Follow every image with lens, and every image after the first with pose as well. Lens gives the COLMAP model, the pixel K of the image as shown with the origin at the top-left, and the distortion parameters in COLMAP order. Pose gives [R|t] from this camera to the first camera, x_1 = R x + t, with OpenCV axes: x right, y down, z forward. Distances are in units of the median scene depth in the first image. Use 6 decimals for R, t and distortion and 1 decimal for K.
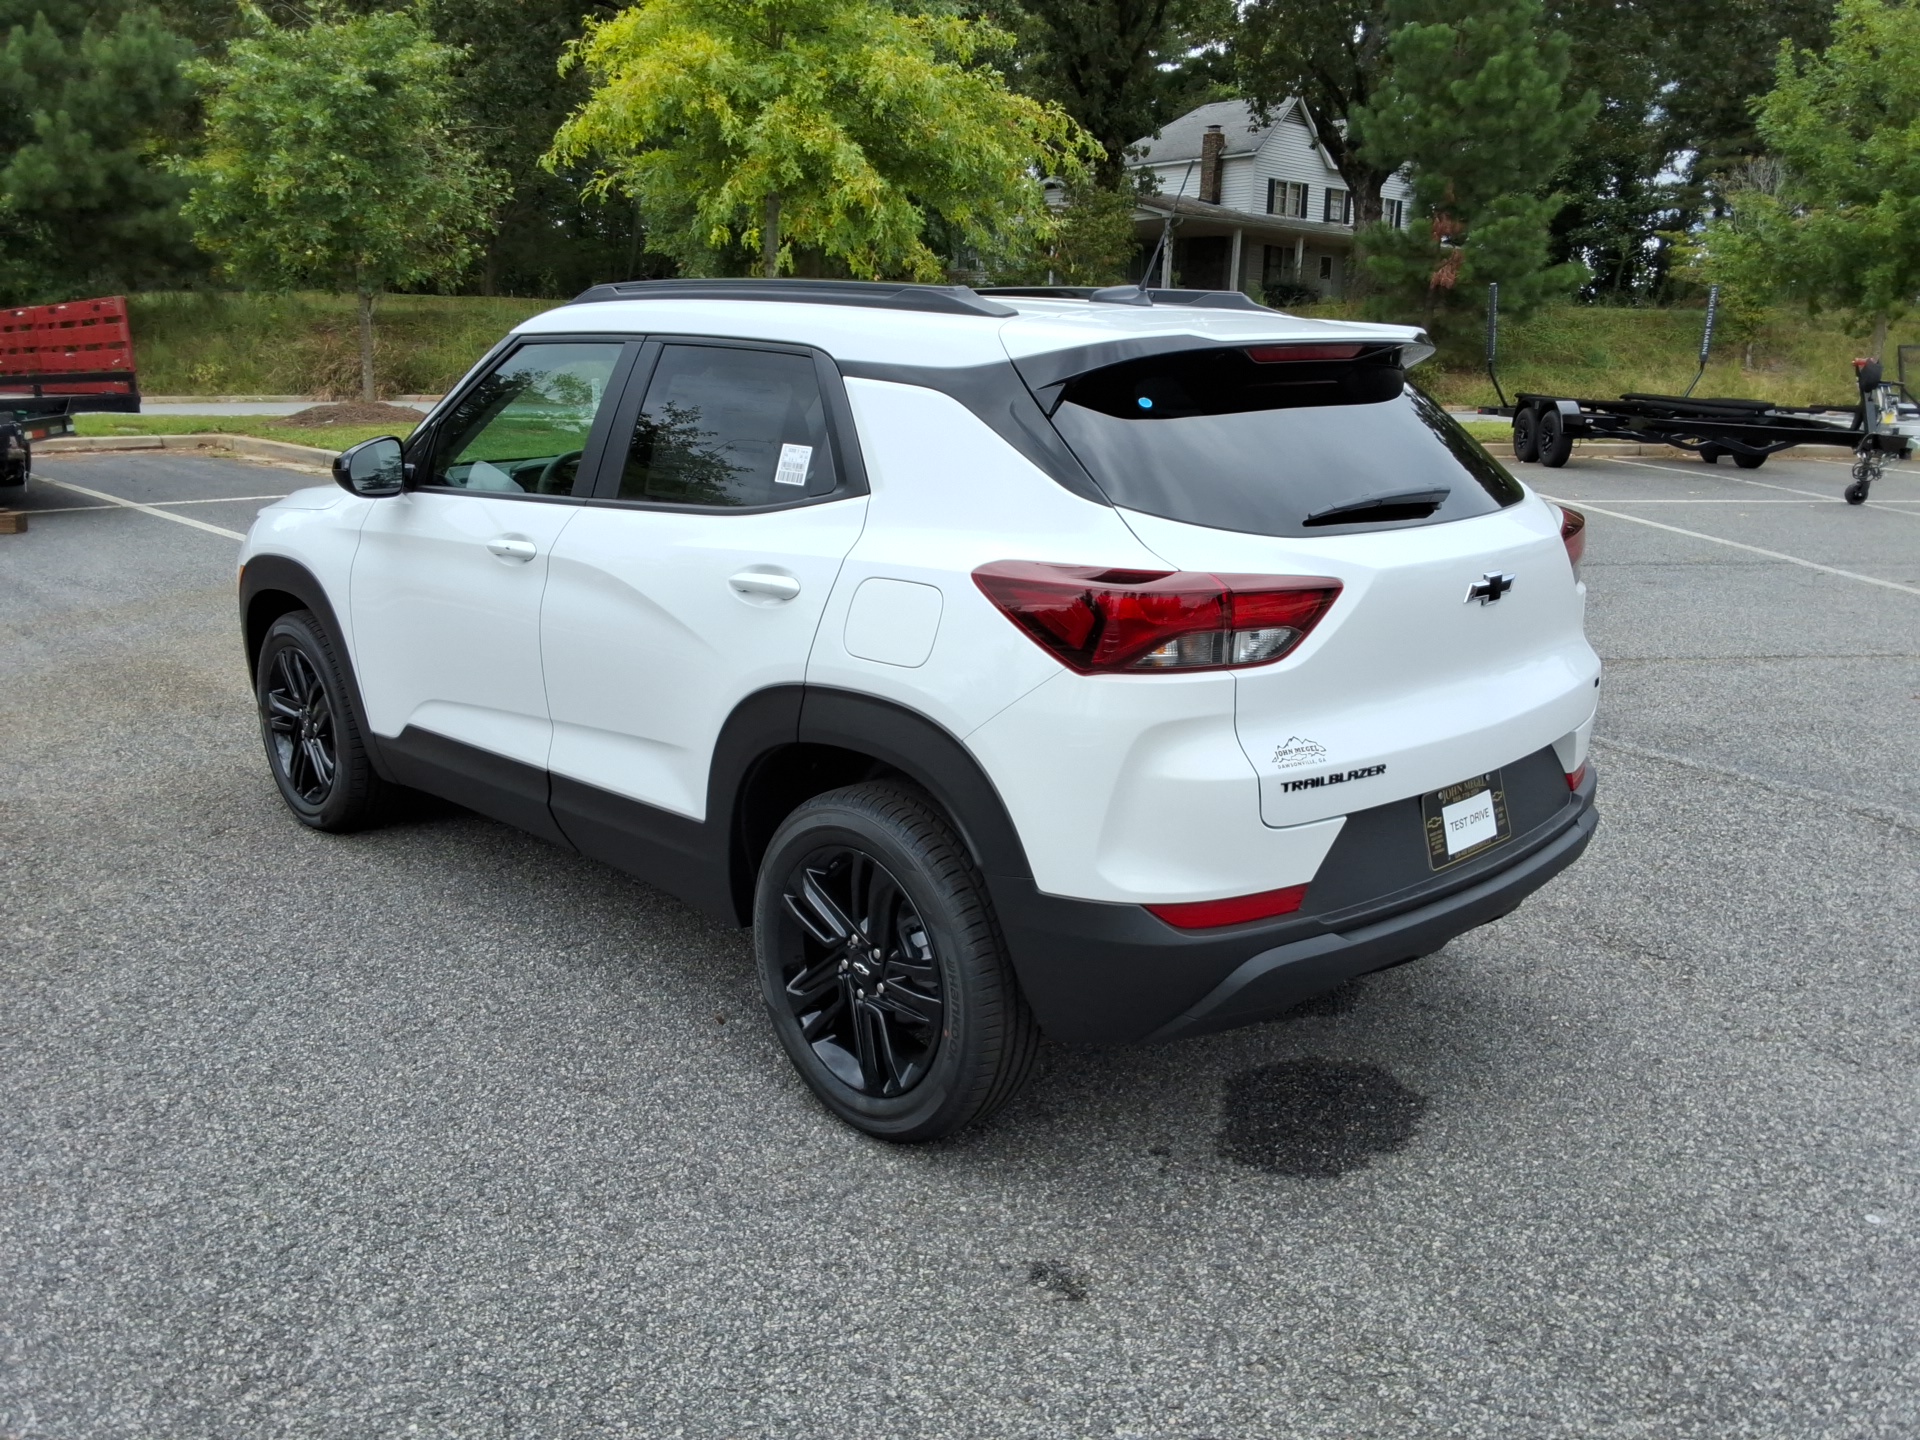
lens RADIAL K [[1541.0, 0, 968.0], [0, 1541.0, 692.4], [0, 0, 1]] dist [0.103999, -0.156116]
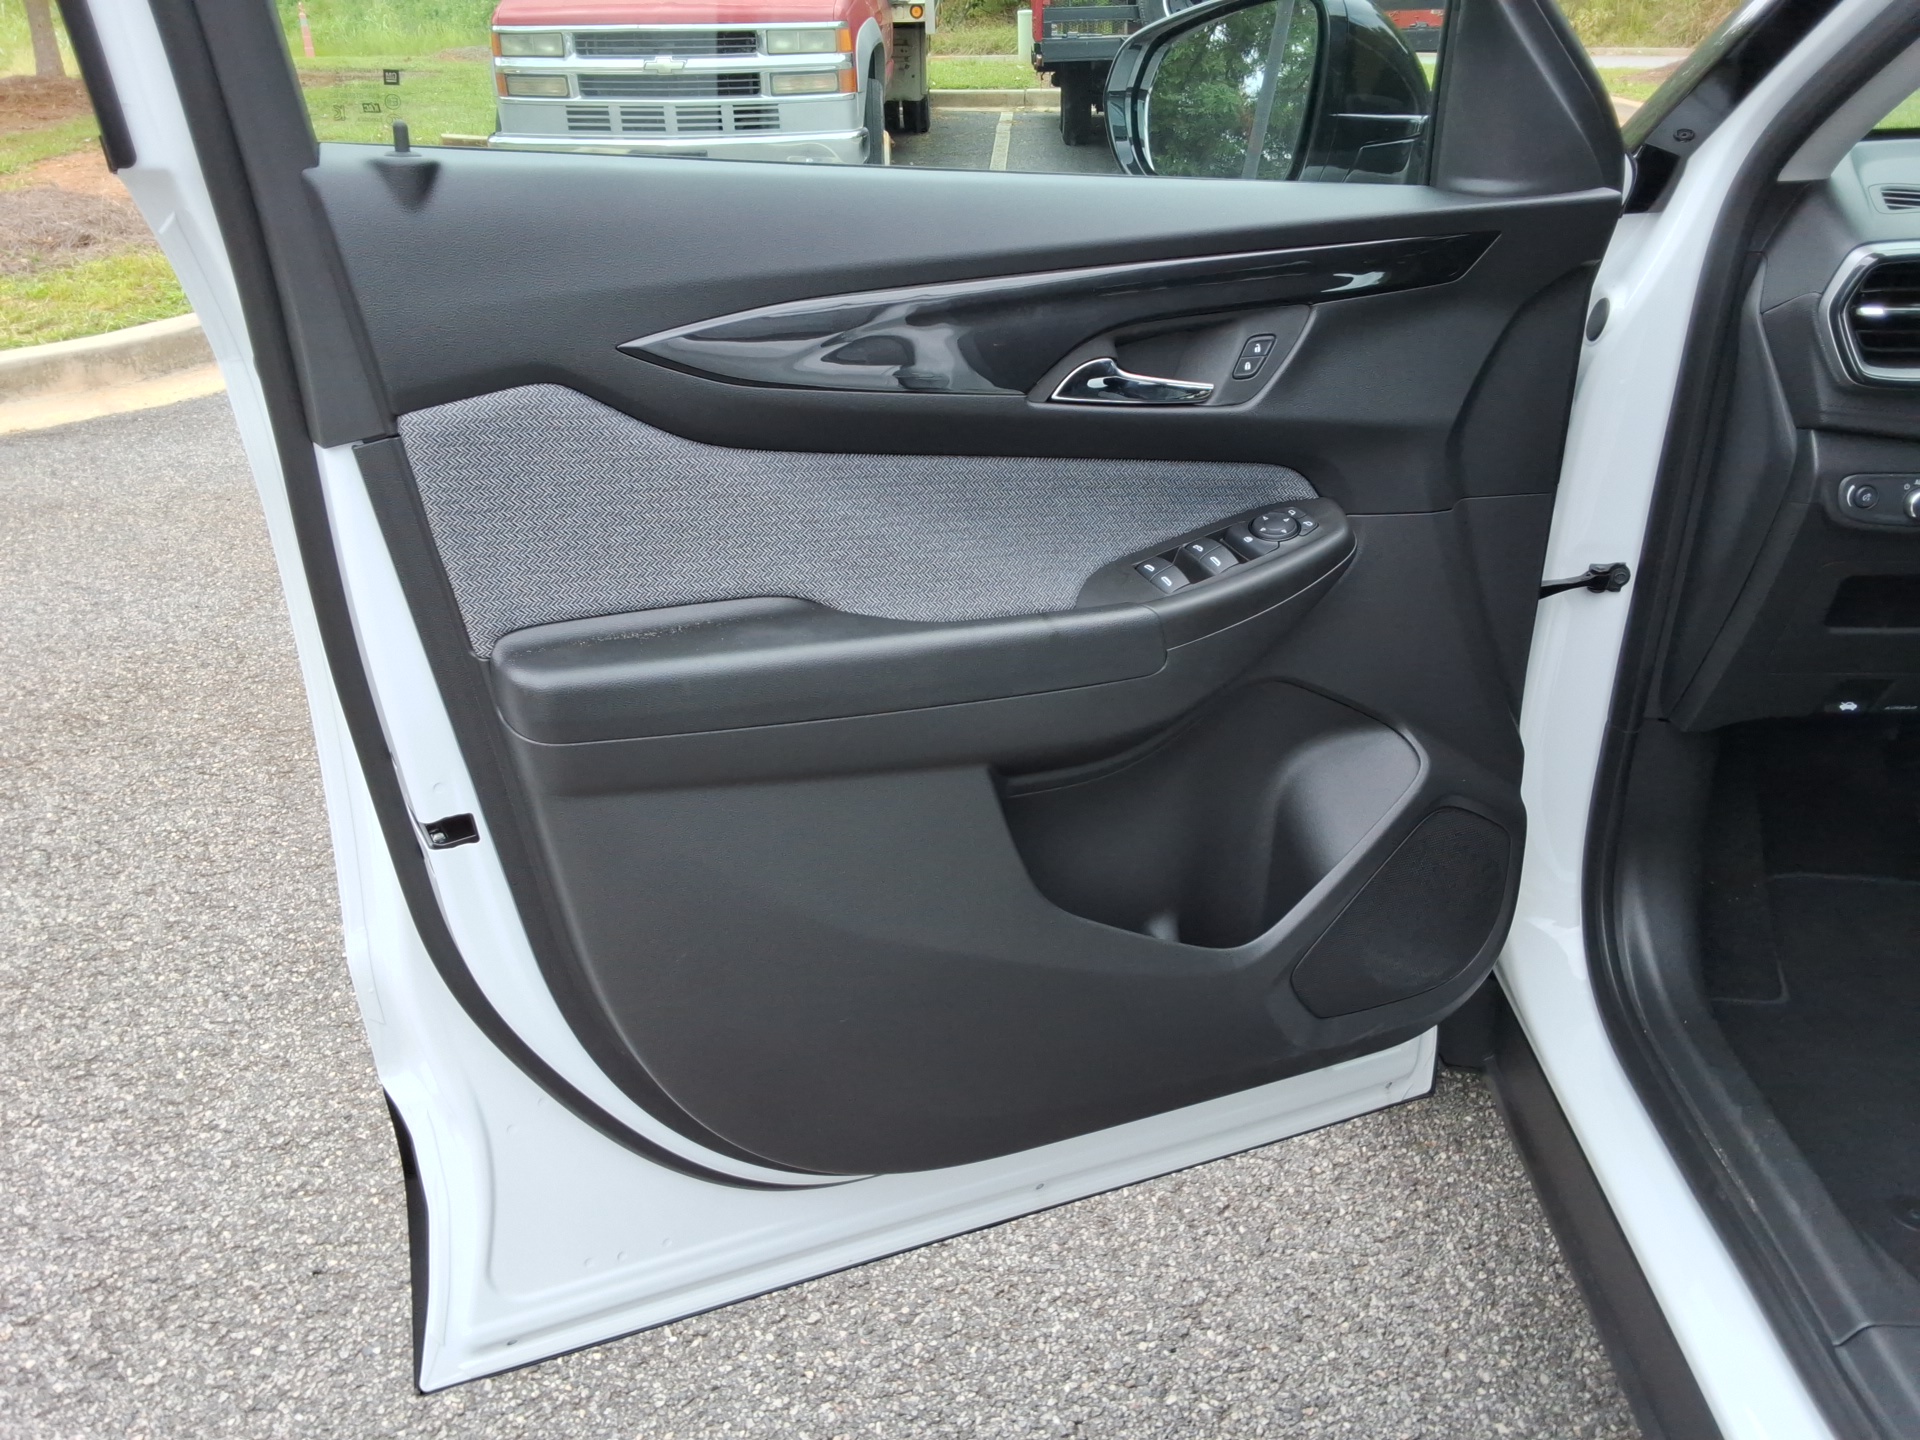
lens RADIAL K [[1541.0, 0, 977.9], [0, 1541.0, 696.1], [0, 0, 1]] dist [0.103999, -0.156116]
pose [[0.696403, 0.284973, -0.658645, -0.265433], [-0.148958, 0.955190, 0.255780, -0.110357], [0.702022, -0.080016, 0.707646, 0.775239]]
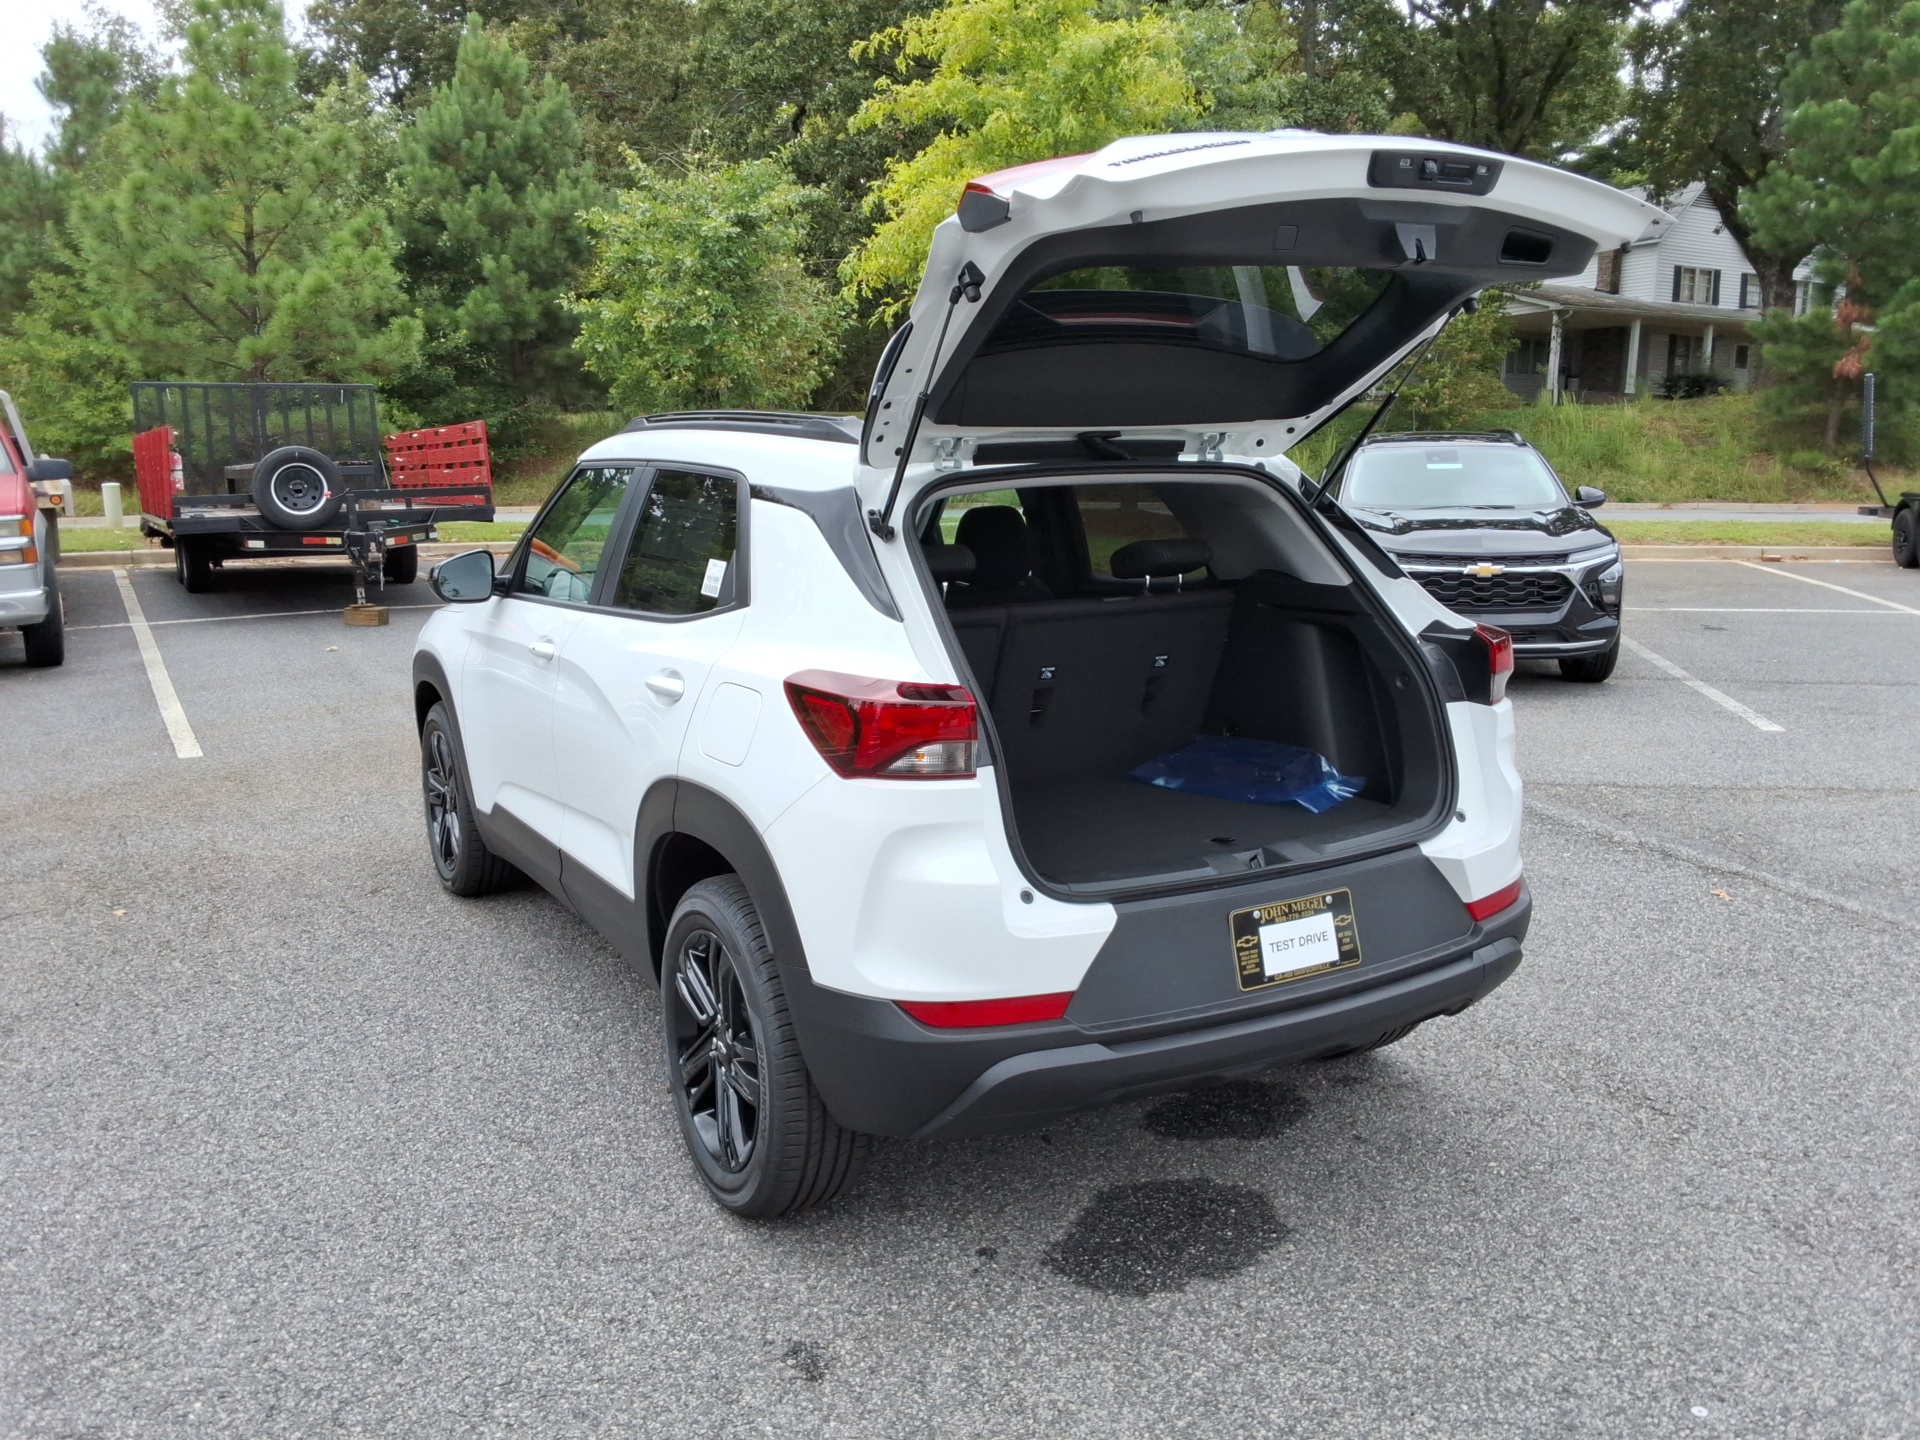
lens RADIAL K [[1541.0, 0, 970.9], [0, 1541.0, 686.8], [0, 0, 1]] dist [0.103999, -0.156116]
pose [[0.969218, 0.023956, -0.245038, 0.268987], [-0.040254, 0.997281, -0.061723, -0.007907], [0.242893, 0.069686, 0.967547, -0.010786]]
